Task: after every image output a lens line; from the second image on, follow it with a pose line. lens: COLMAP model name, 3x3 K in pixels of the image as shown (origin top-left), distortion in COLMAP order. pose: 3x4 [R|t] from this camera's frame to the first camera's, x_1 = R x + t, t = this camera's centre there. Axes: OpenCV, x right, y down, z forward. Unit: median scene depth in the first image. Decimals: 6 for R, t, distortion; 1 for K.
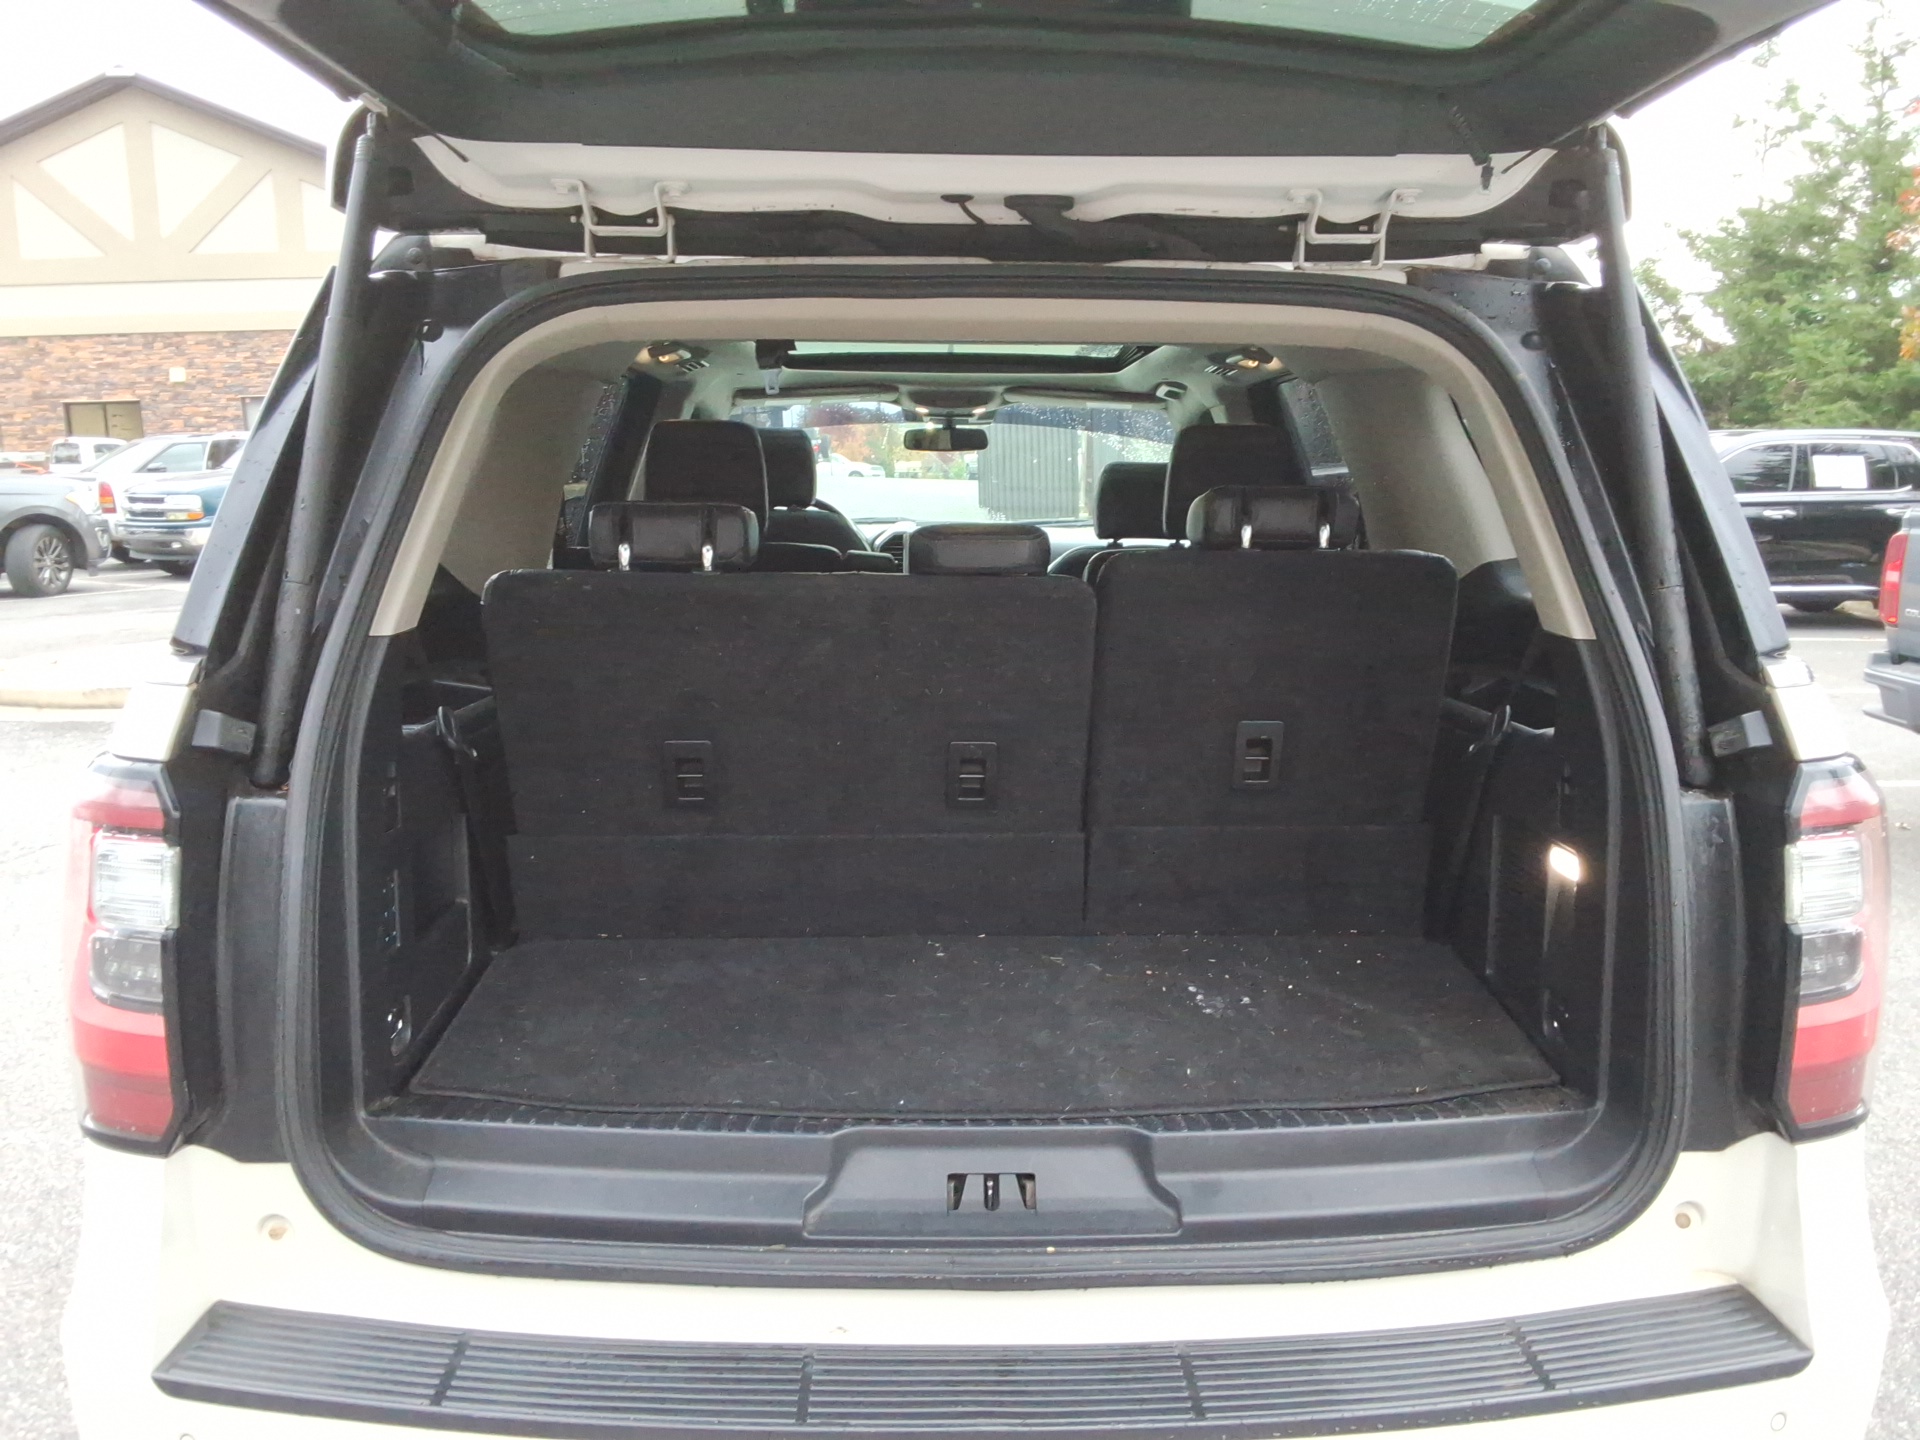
lens RADIAL K [[1541.1, 0, 967.1], [0, 1541.1, 726.4], [0, 0, 1]] dist [0.083818, -0.127443]
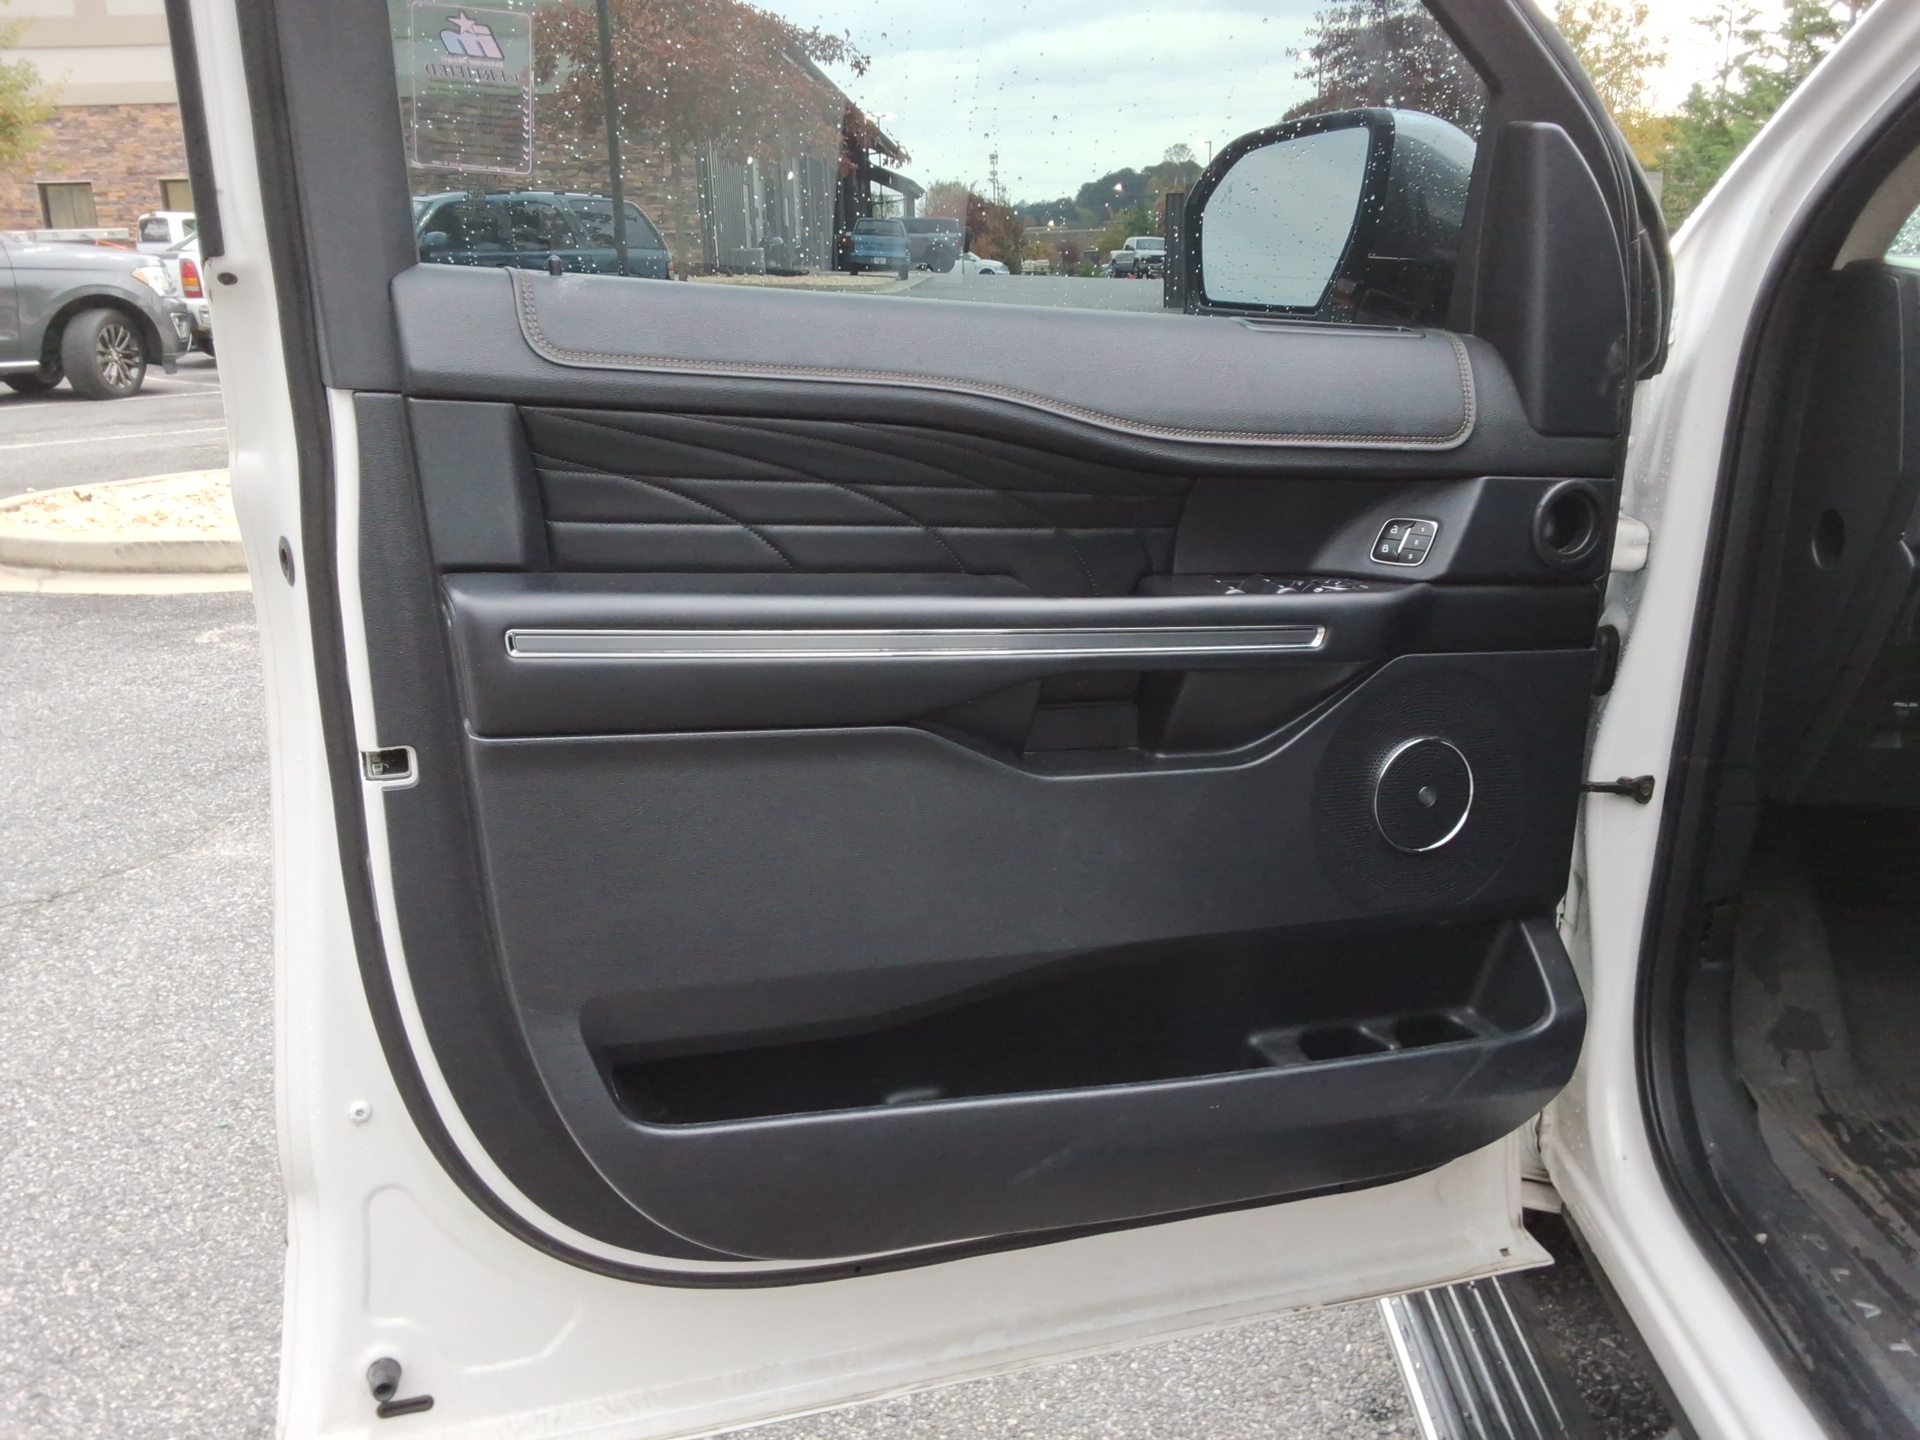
lens RADIAL K [[1541.1, 0, 987.5], [0, 1541.1, 703.7], [0, 0, 1]] dist [0.083818, -0.127443]
pose [[0.998169, 0.019140, -0.057378, -0.044332], [-0.012882, 0.994120, 0.107518, -0.009513], [0.059099, -0.106582, 0.992546, 0.101540]]
